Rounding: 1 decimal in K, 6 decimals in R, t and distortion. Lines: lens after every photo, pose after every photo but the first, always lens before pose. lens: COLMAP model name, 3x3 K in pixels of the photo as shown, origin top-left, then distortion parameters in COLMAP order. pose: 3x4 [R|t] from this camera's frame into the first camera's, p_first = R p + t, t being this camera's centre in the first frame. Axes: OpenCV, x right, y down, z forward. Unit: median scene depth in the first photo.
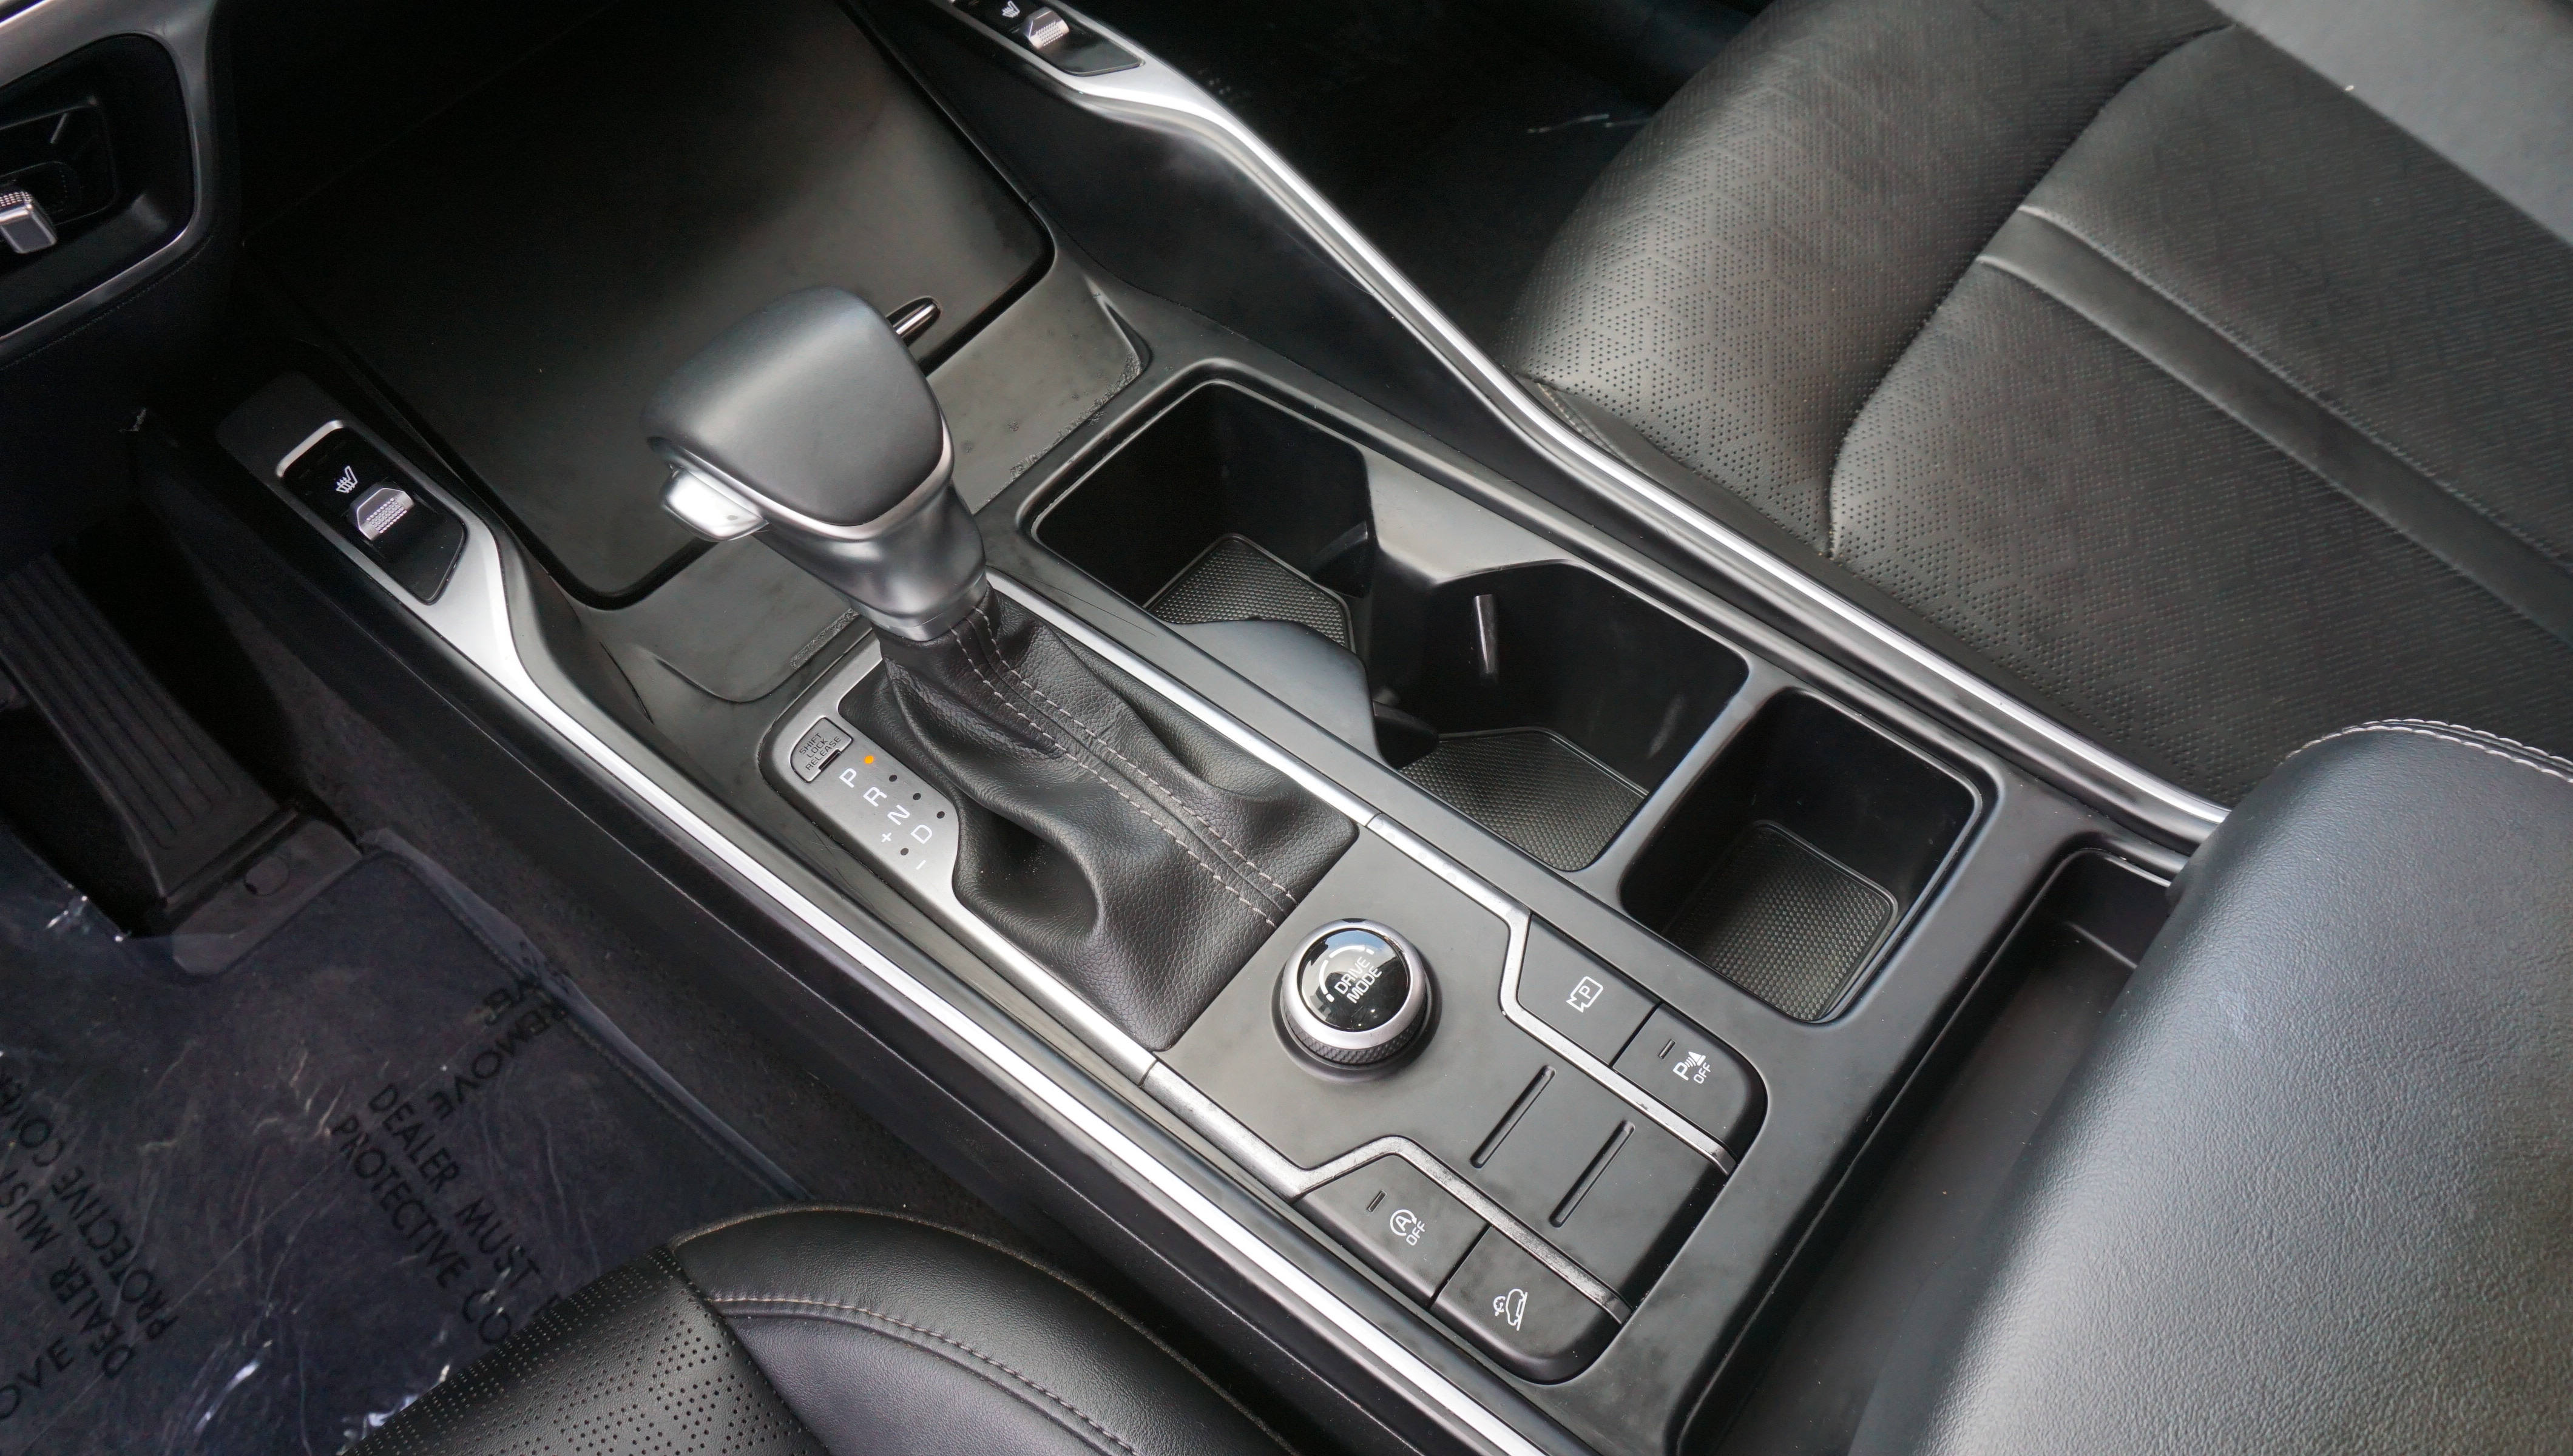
lens RADIAL K [[1745.9, 0, 1311.3], [0, 1745.9, 713.7], [0, 0, 1]] dist [-0.061140, 0.052198]
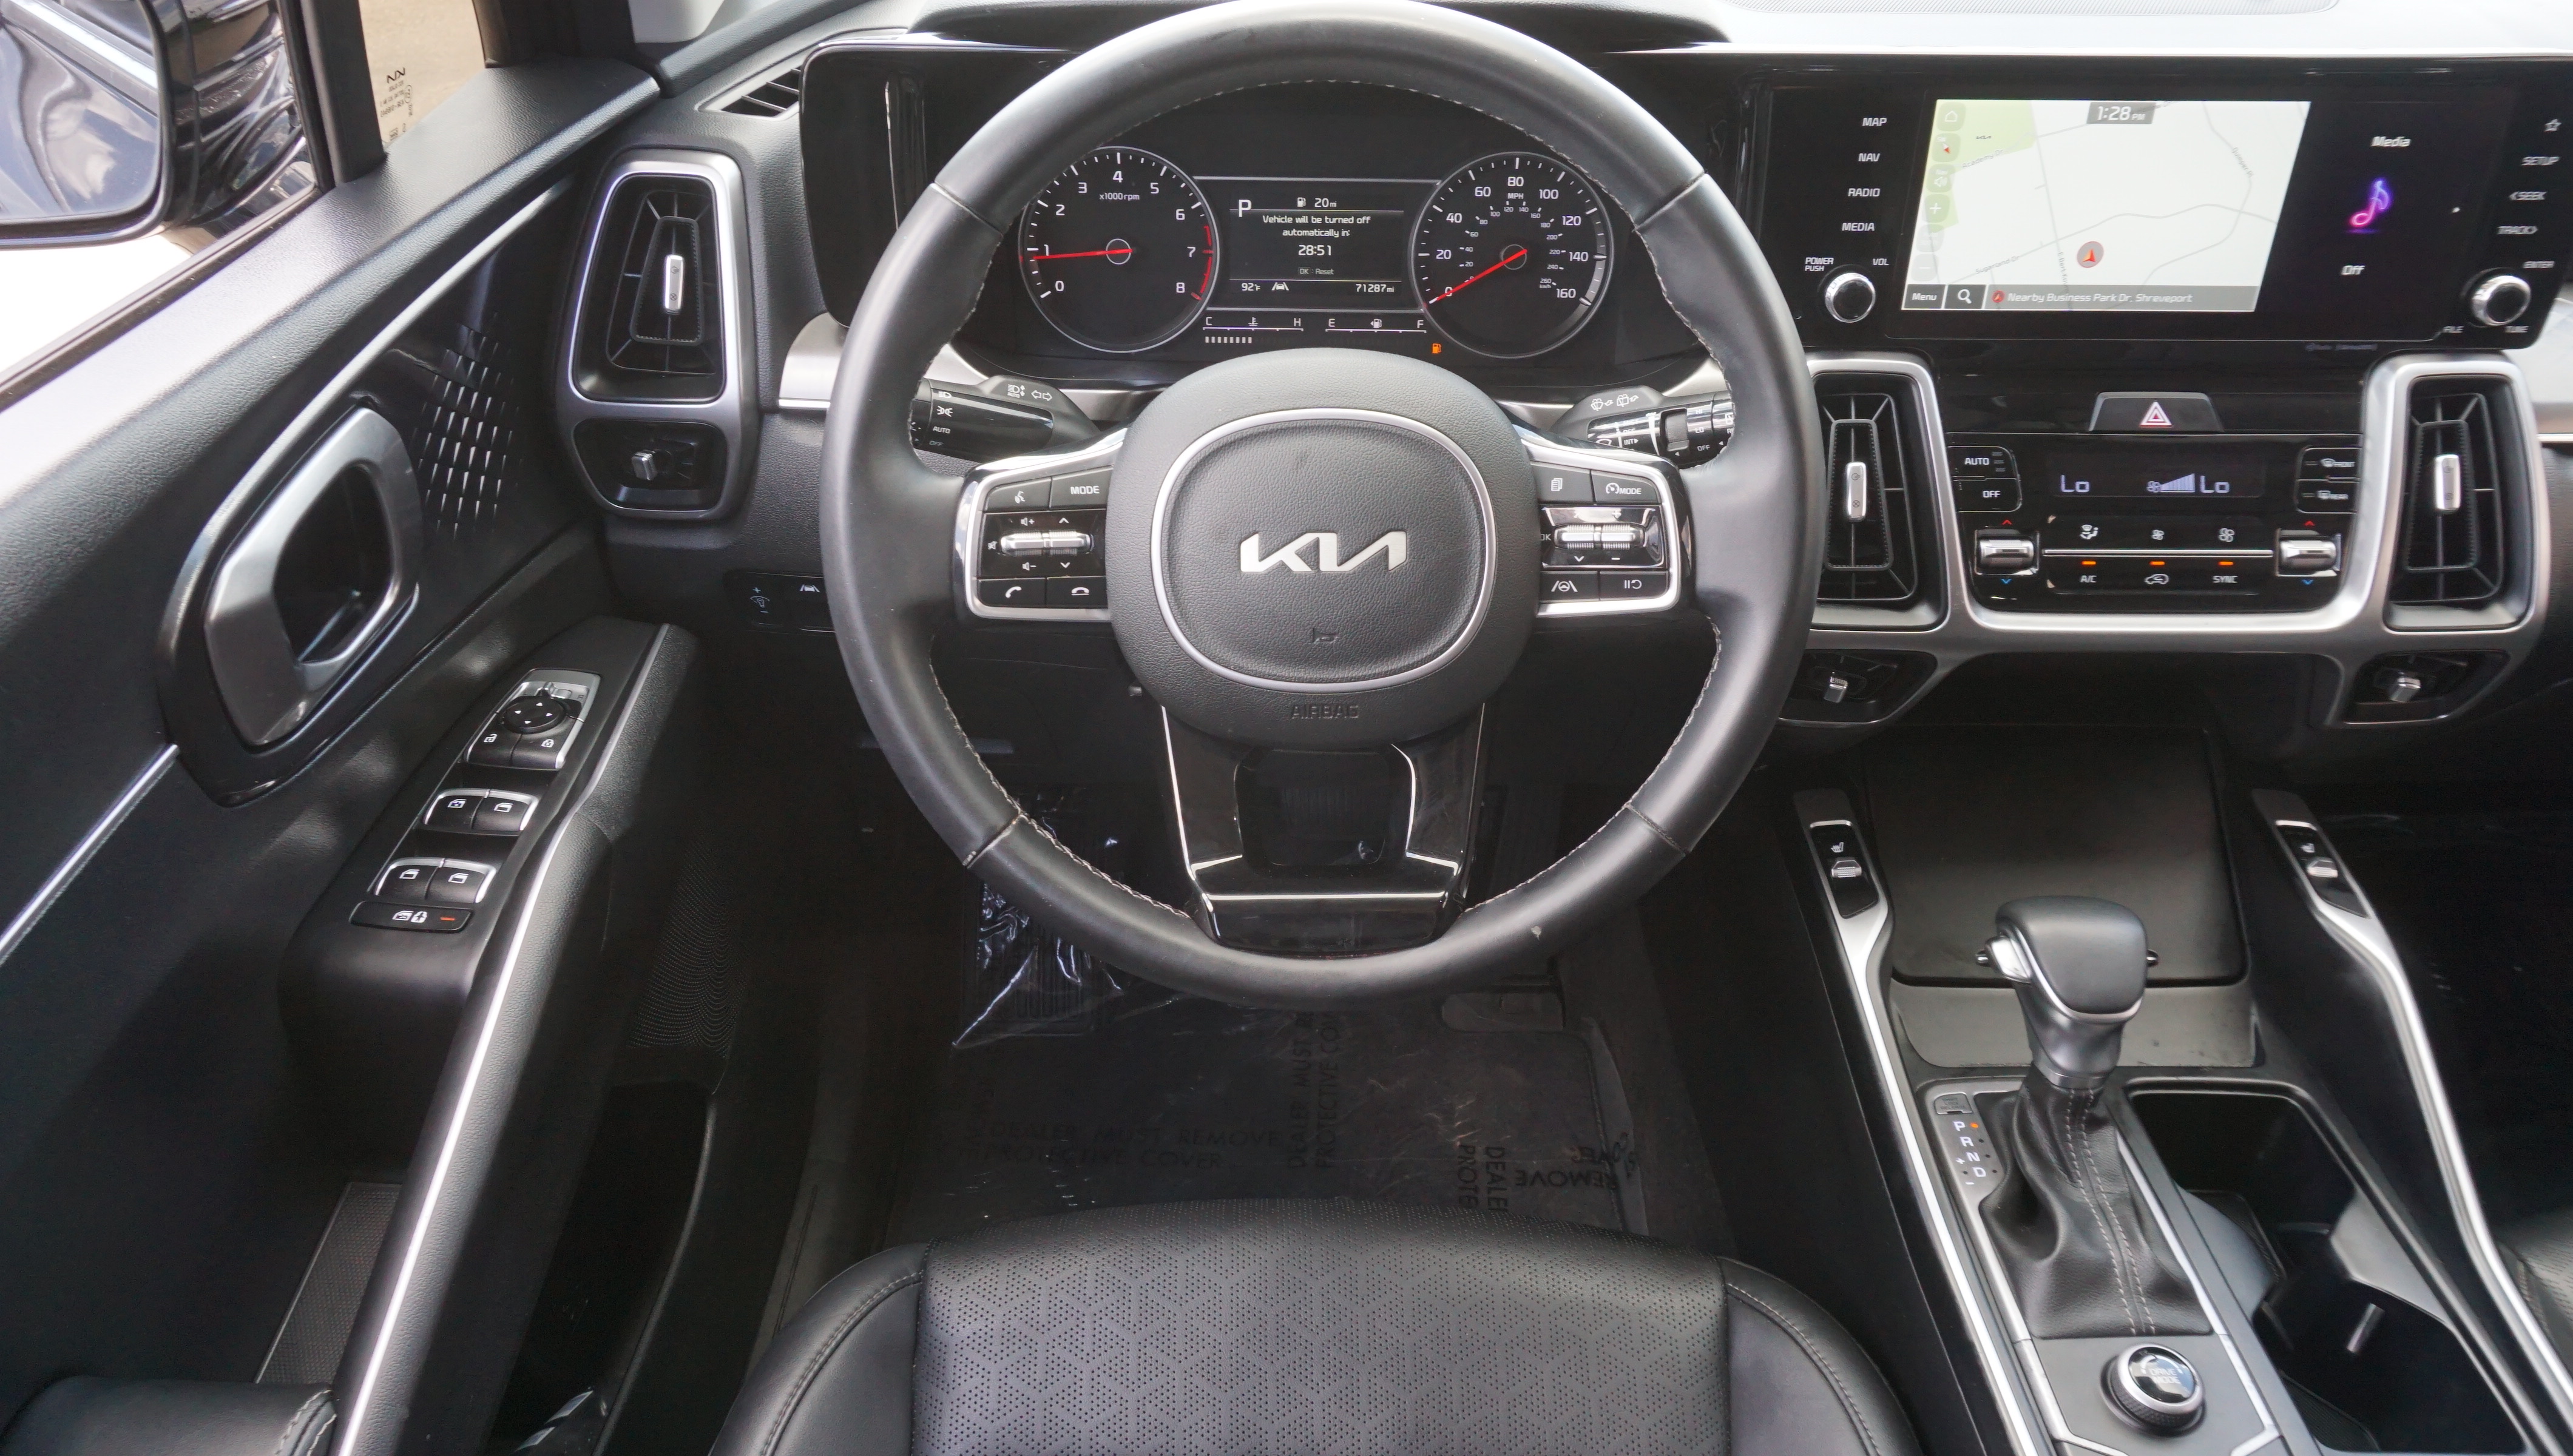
lens RADIAL K [[1747.9, 0, 1299.4], [0, 1747.9, 725.5], [0, 0, 1]] dist [-0.027204, 0.029686]
pose [[0.639770, 0.495889, -0.587187, 0.143977], [-0.660950, 0.744883, -0.091072, 0.335282], [0.392224, 0.446366, 0.804312, -0.873654]]
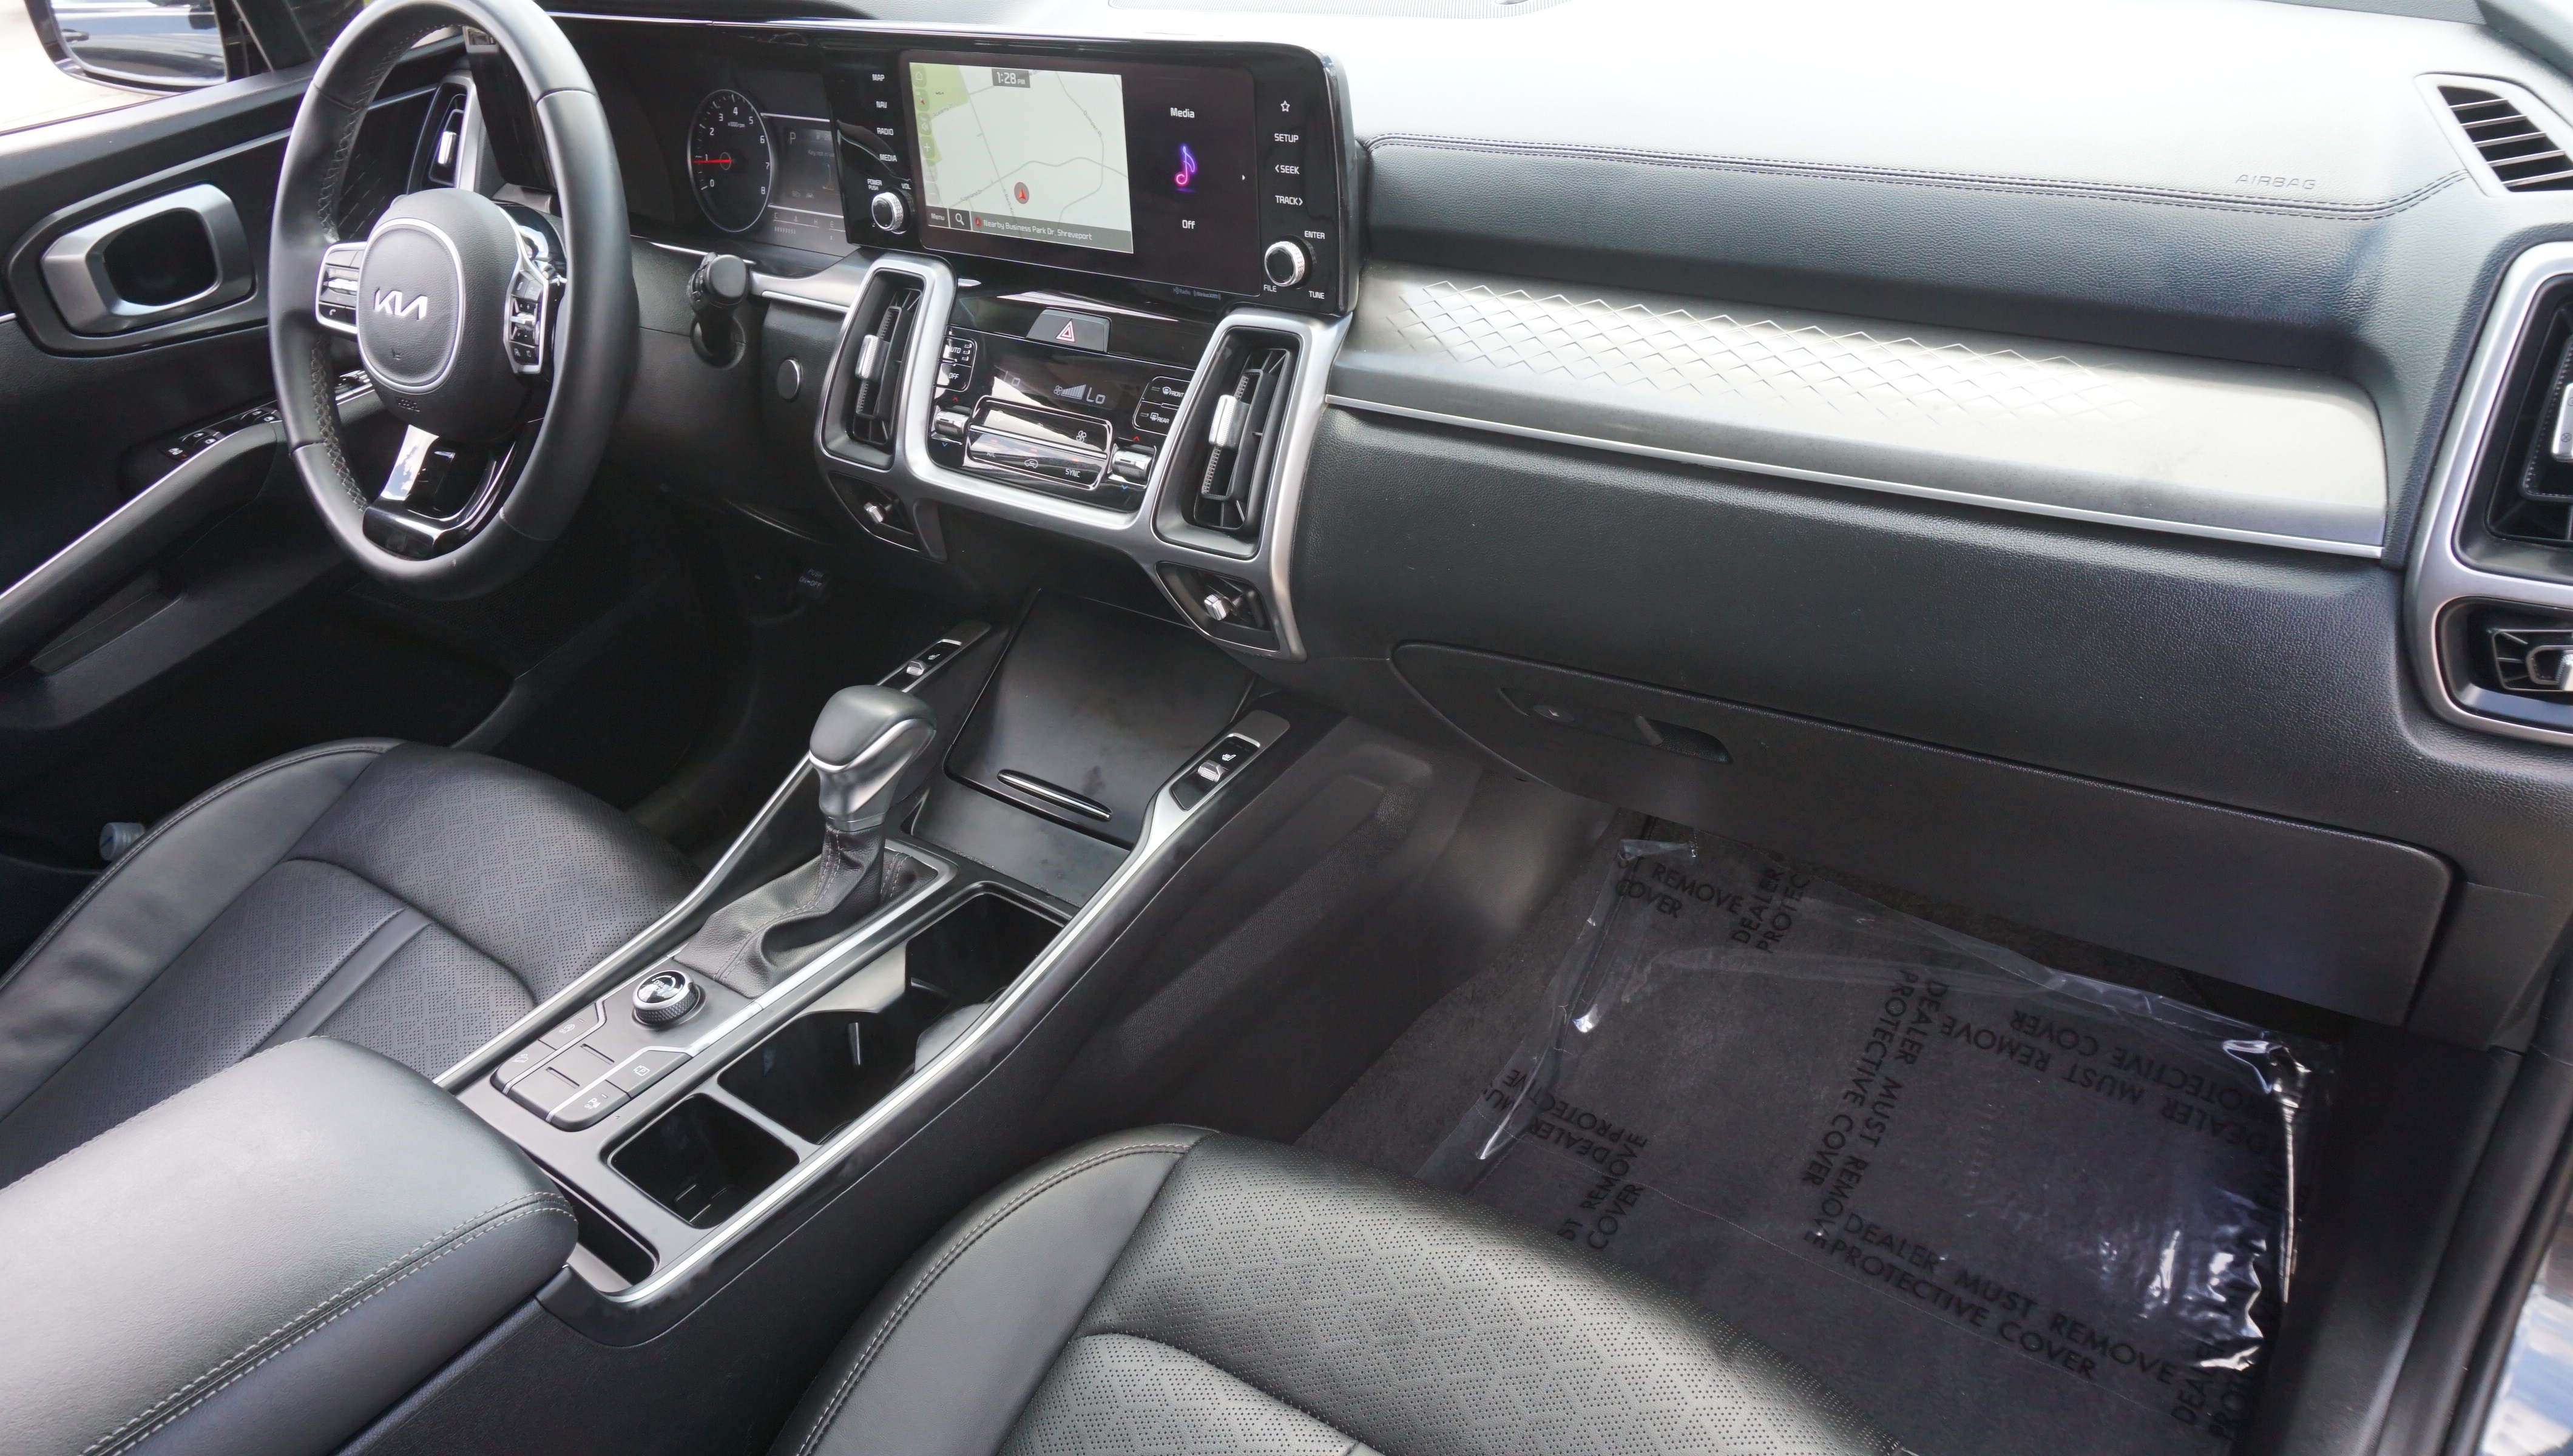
lens RADIAL K [[1740.5, 0, 1286.5], [0, 1740.5, 728.0], [0, 0, 1]] dist [-0.040626, 0.021050]
pose [[0.057782, 0.577864, -0.814085, 1.500544], [-0.773545, 0.541407, 0.329403, -1.239013], [0.631101, 0.610698, 0.478288, 0.167523]]
